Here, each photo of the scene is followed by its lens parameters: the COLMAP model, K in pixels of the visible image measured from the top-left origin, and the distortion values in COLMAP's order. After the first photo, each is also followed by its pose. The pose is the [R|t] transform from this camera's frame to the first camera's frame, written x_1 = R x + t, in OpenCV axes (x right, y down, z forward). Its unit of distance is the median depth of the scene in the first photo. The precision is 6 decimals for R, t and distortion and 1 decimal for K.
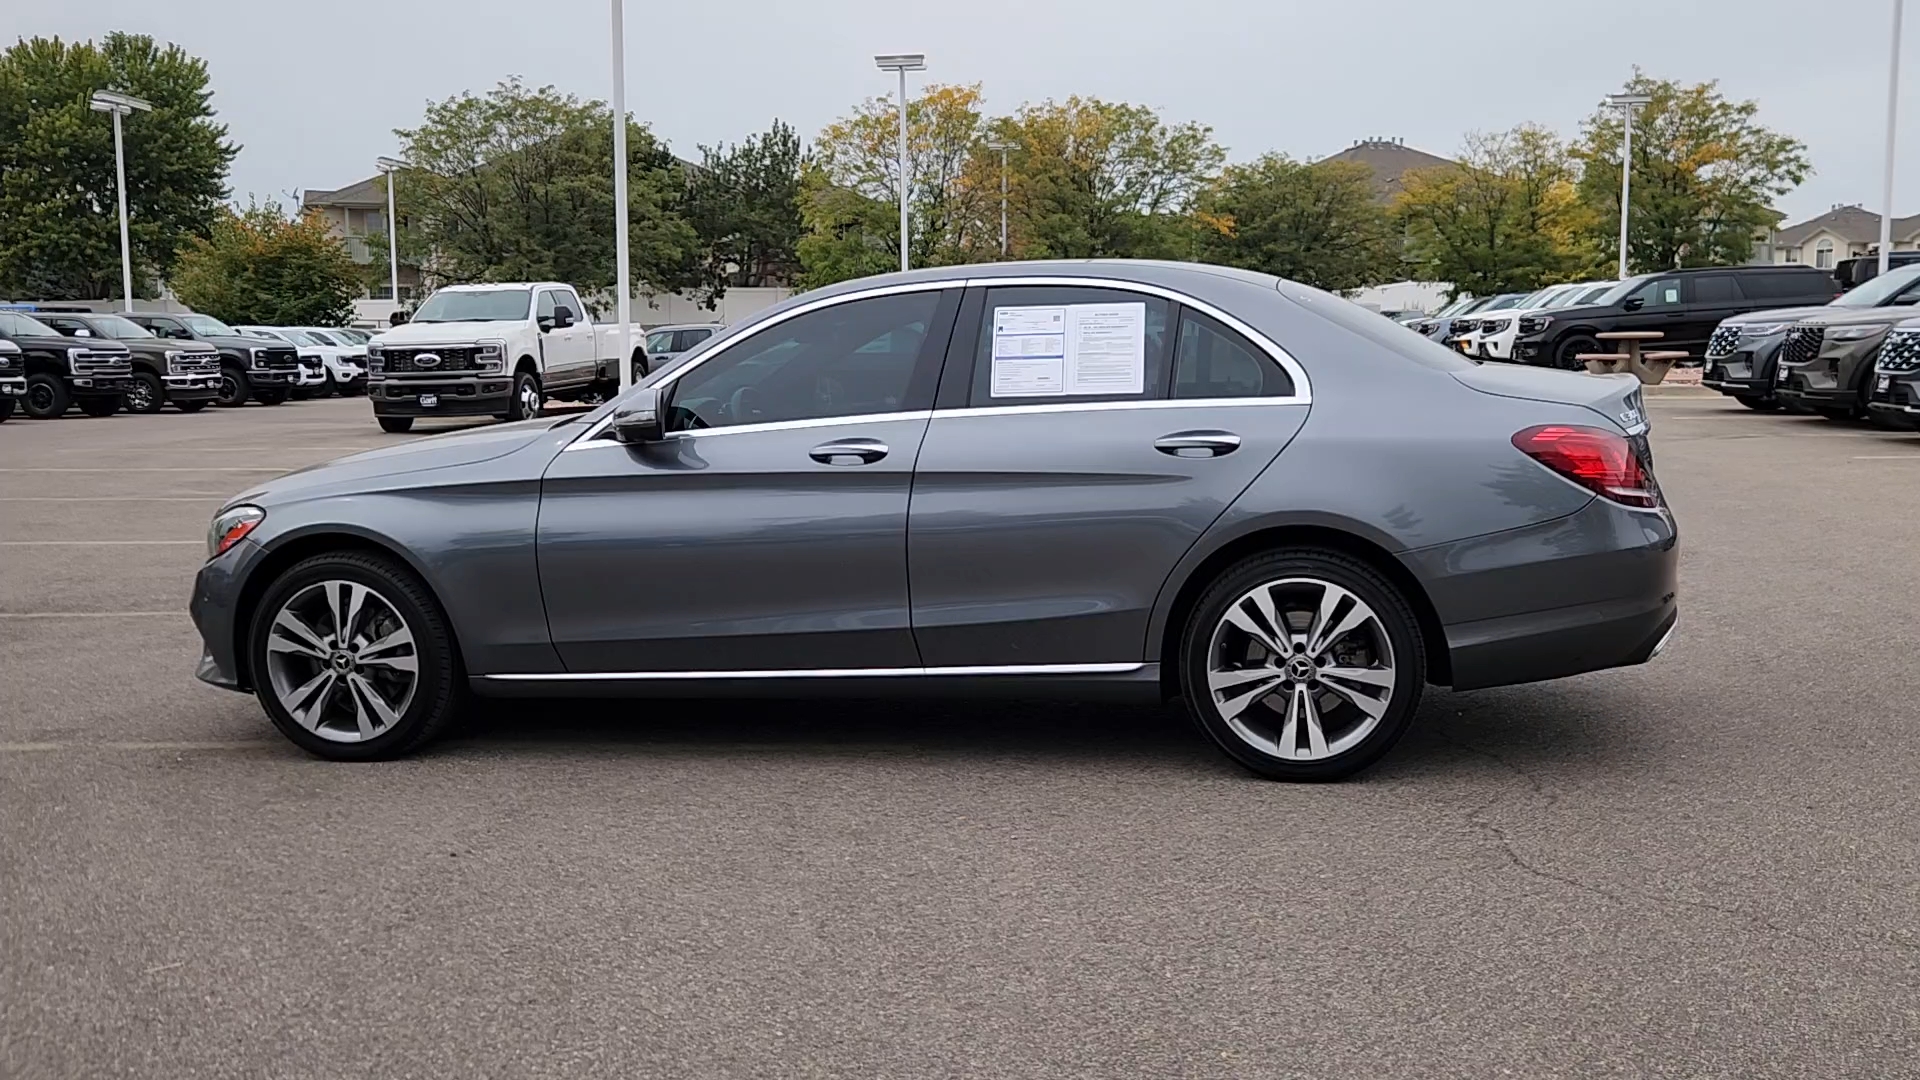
lens RADIAL K [[1817.2, 0, 939.6], [0, 1817.2, 544.0], [0, 0, 1]] dist [0.025345, 0.000000]
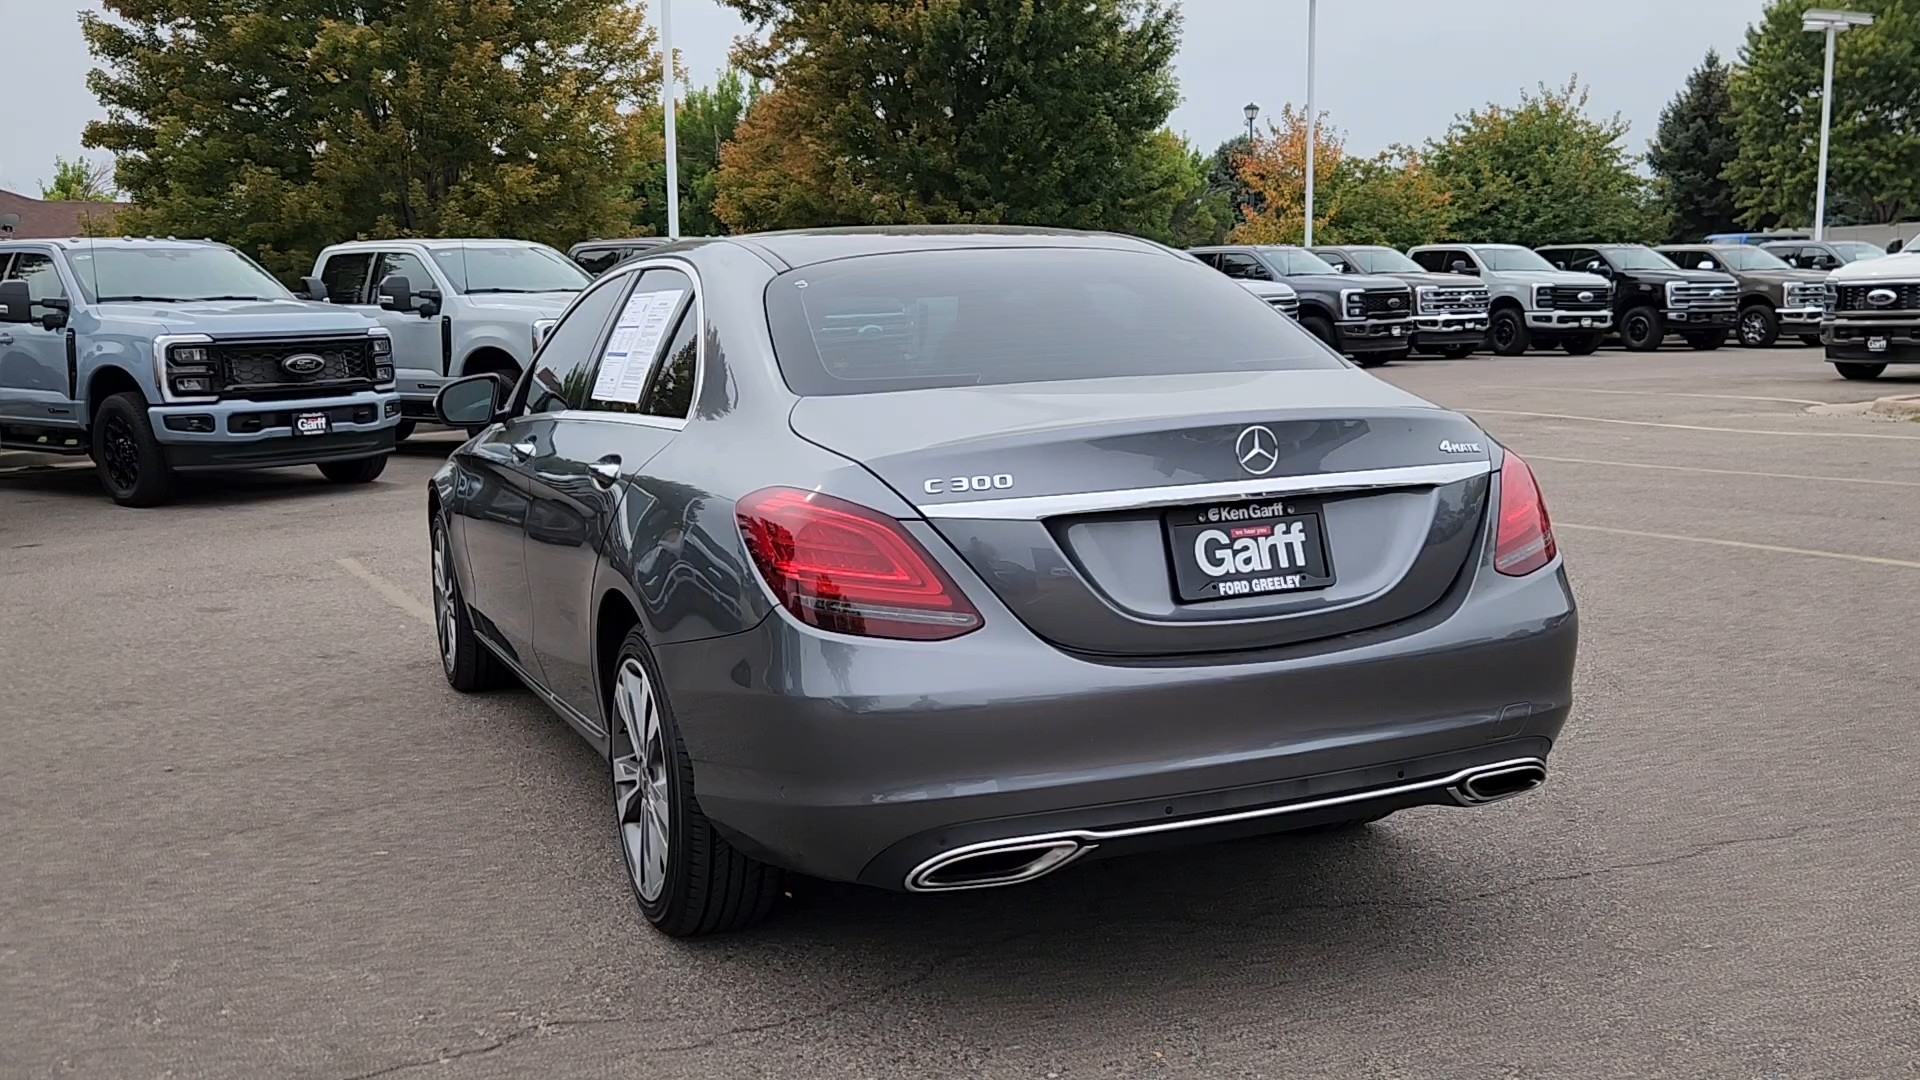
lens RADIAL K [[1817.2, 0, 945.3], [0, 1817.2, 546.7], [0, 0, 1]] dist [0.025345, 0.000000]
pose [[0.572319, 0.113896, -0.812083, 0.782442], [-0.078833, 0.993363, 0.083762, -0.090161], [0.816233, 0.016080, 0.577499, 0.591994]]
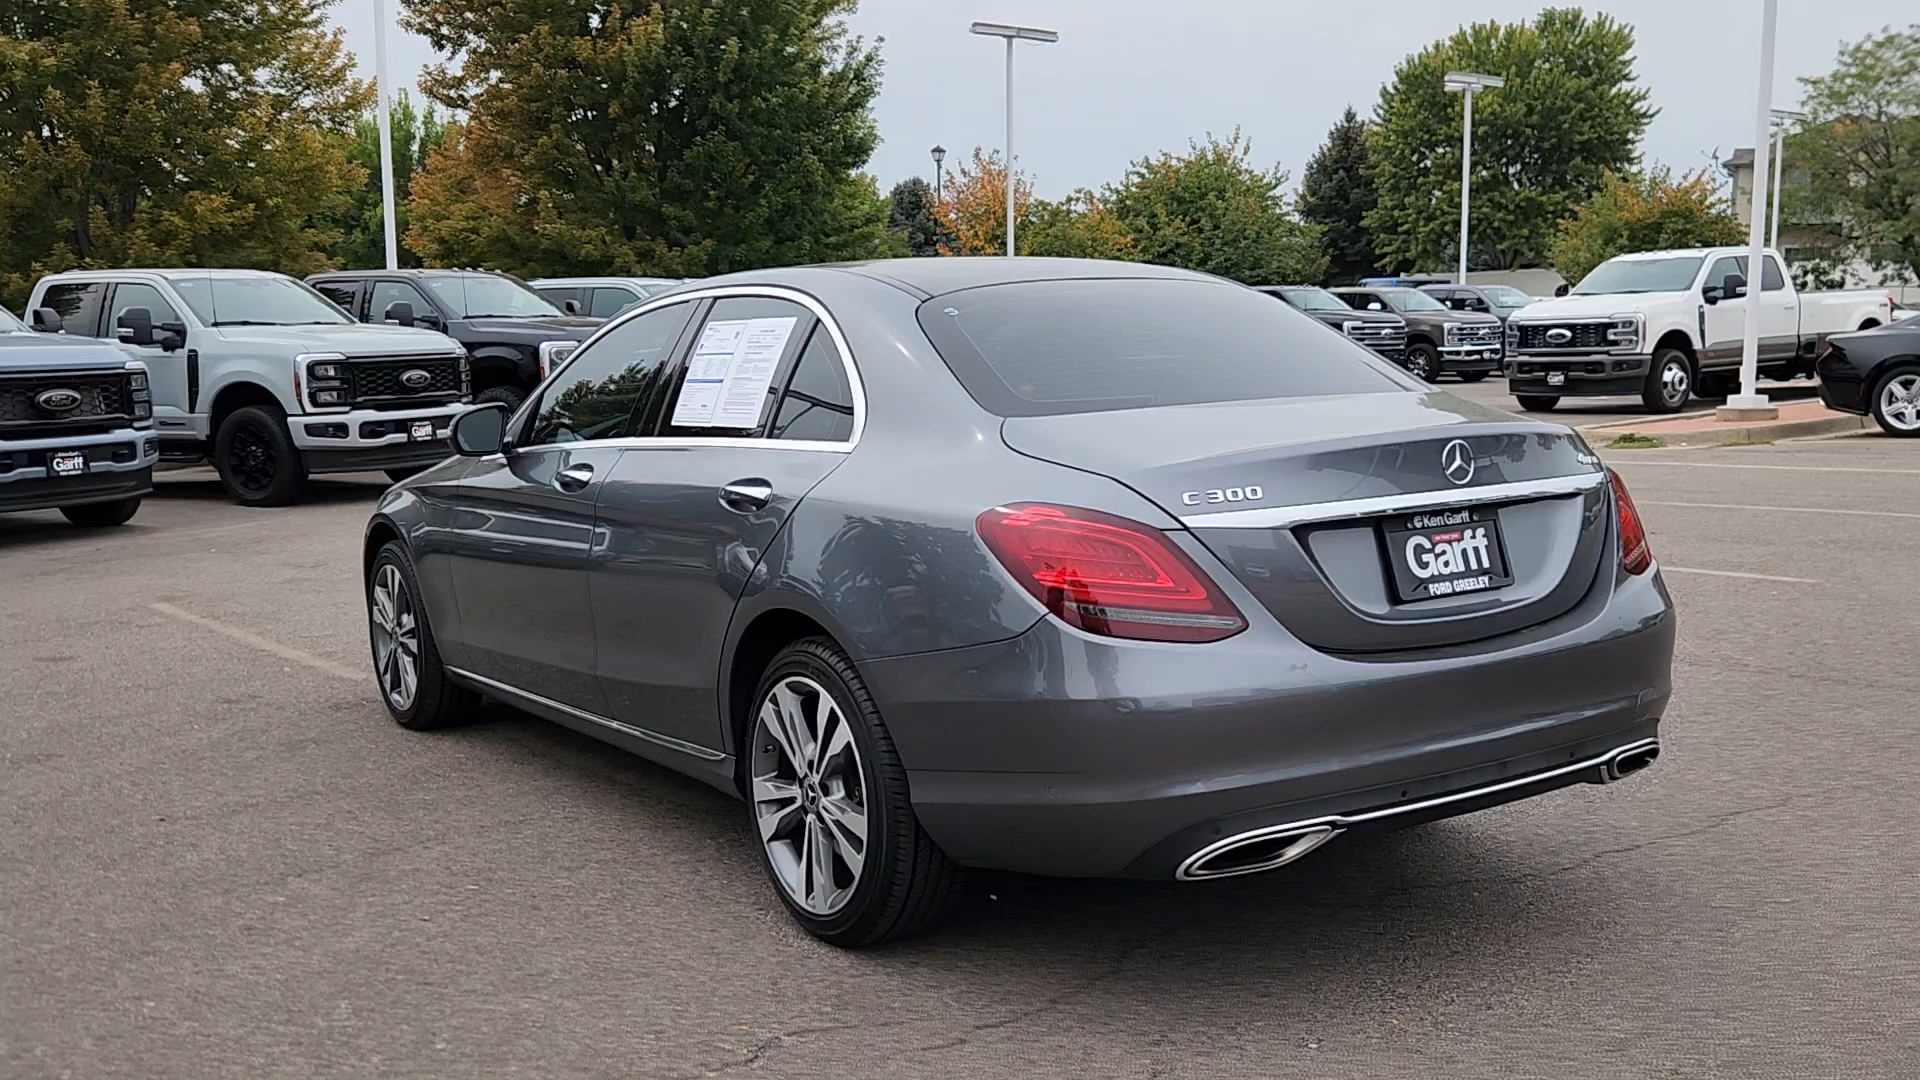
lens RADIAL K [[1817.2, 0, 942.1], [0, 1817.2, 546.7], [0, 0, 1]] dist [0.025345, 0.000000]
pose [[0.711494, 0.085511, -0.697470, 0.686468], [-0.070858, 0.996240, 0.049858, -0.070263], [0.699110, 0.013948, 0.714878, 0.433147]]
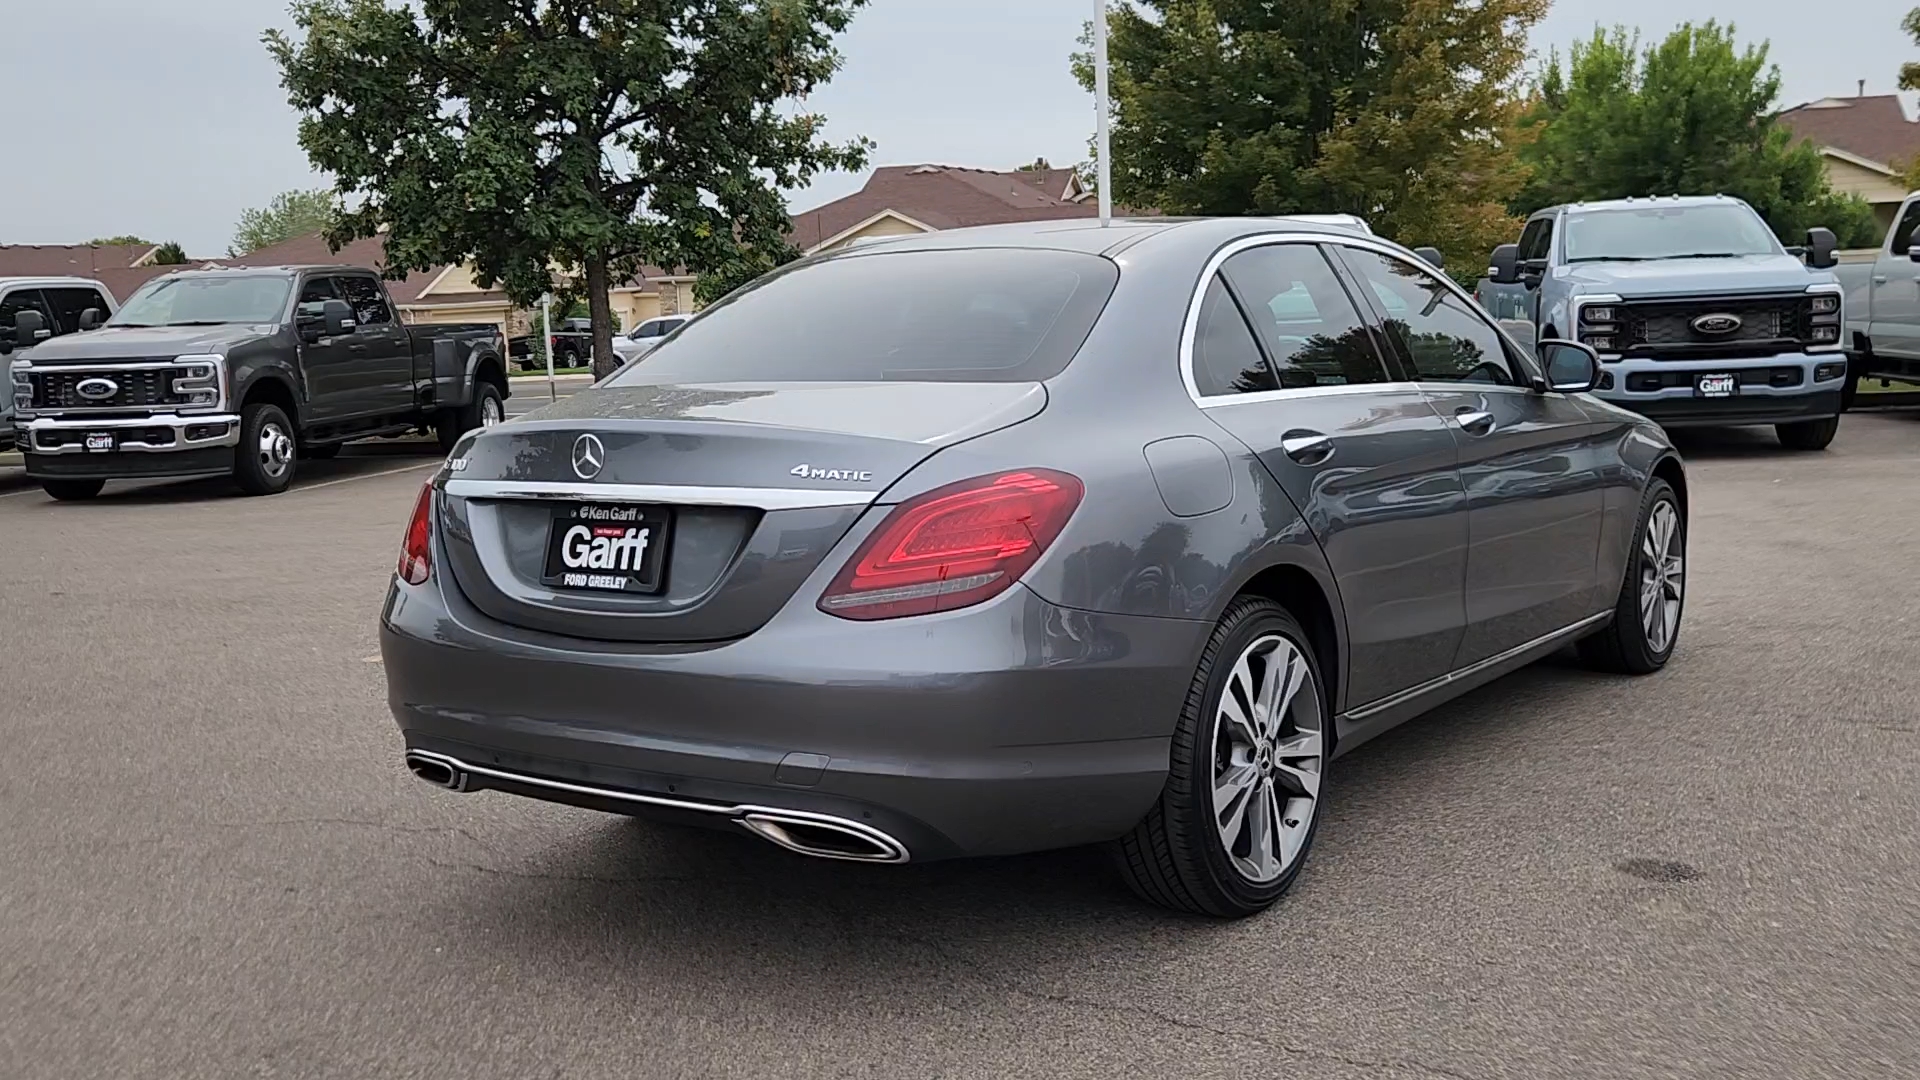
lens RADIAL K [[1817.2, 0, 942.4], [0, 1817.2, 547.9], [0, 0, 1]] dist [0.025345, 0.000000]
pose [[-0.403479, 0.153198, -0.902072, 0.881807], [-0.060088, 0.979319, 0.193193, -0.174273], [0.913014, 0.132153, -0.385930, 1.337079]]
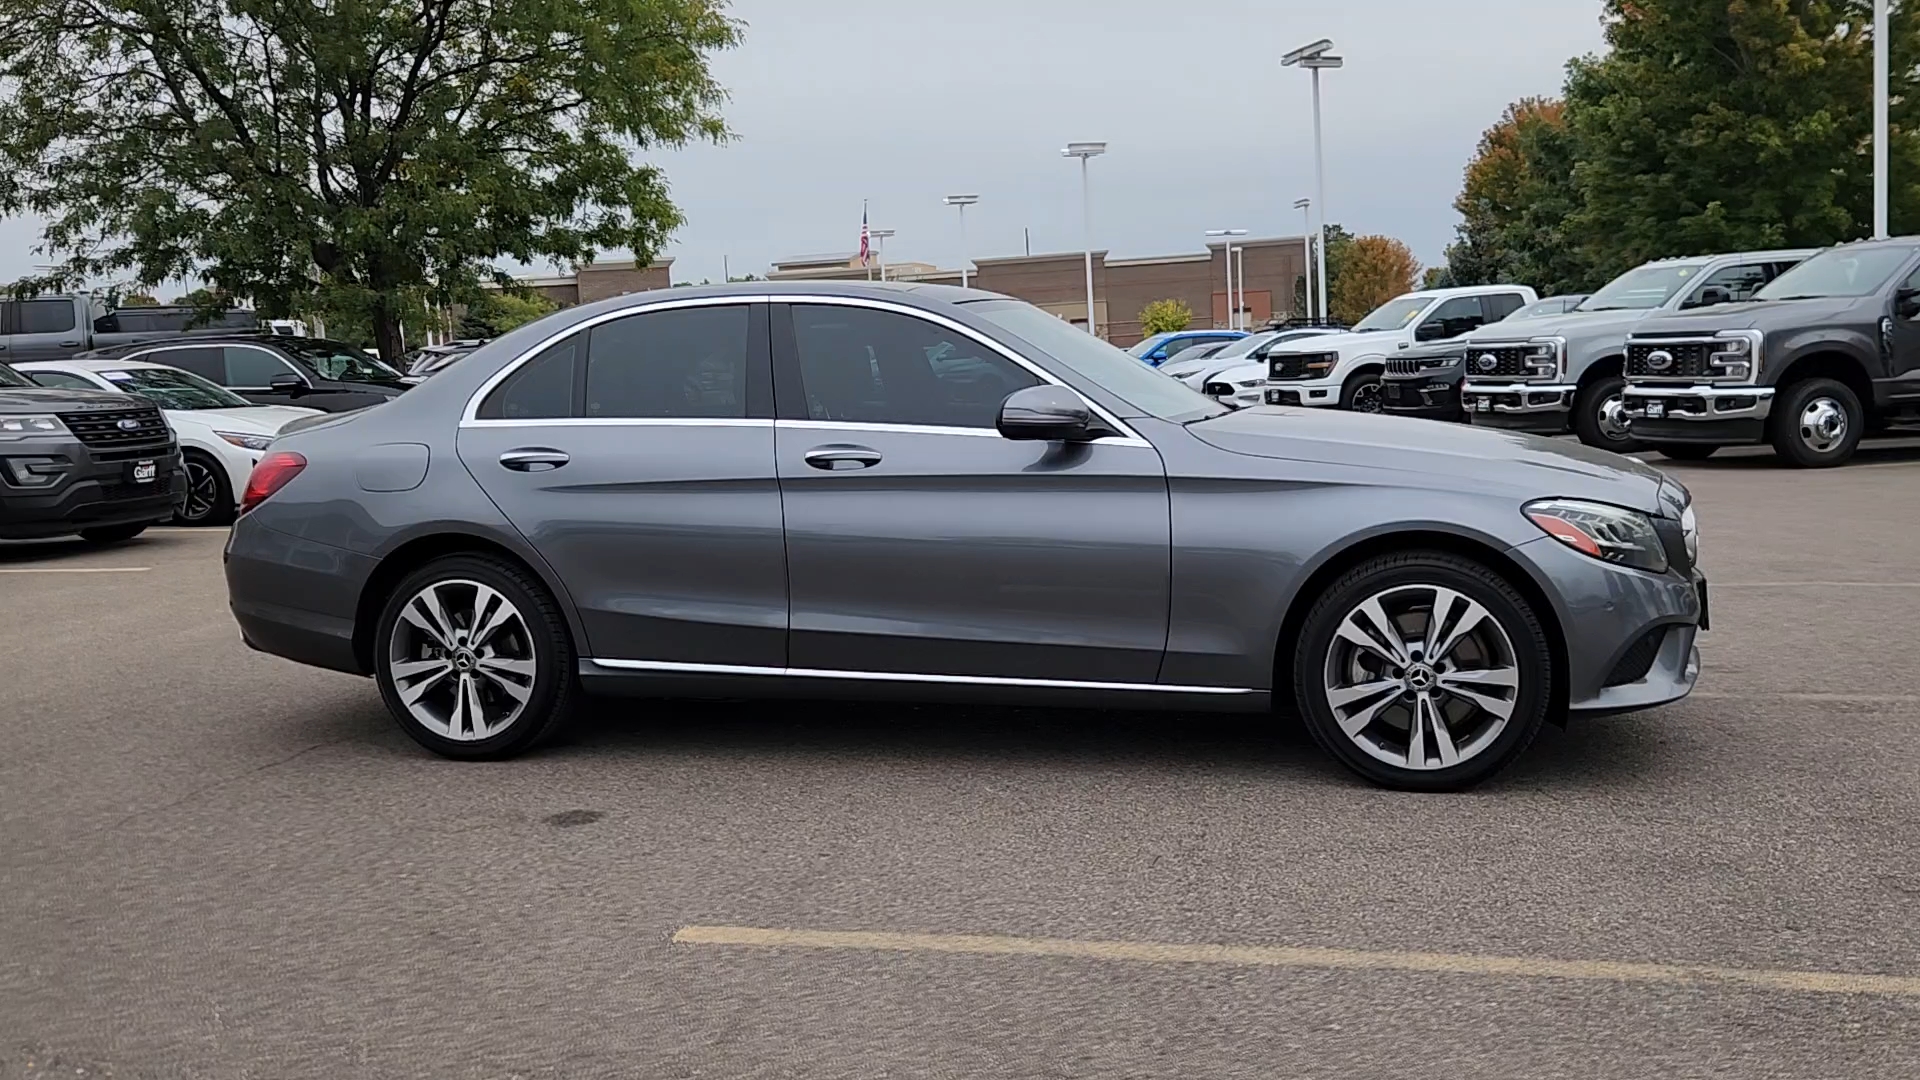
lens RADIAL K [[1817.2, 0, 945.4], [0, 1817.2, 539.3], [0, 0, 1]] dist [0.025345, 0.000000]
pose [[-0.996914, 0.054678, 0.056330, -0.084543], [0.065607, 0.974330, 0.215353, -0.242462], [-0.043109, 0.218384, -0.974910, 2.156656]]
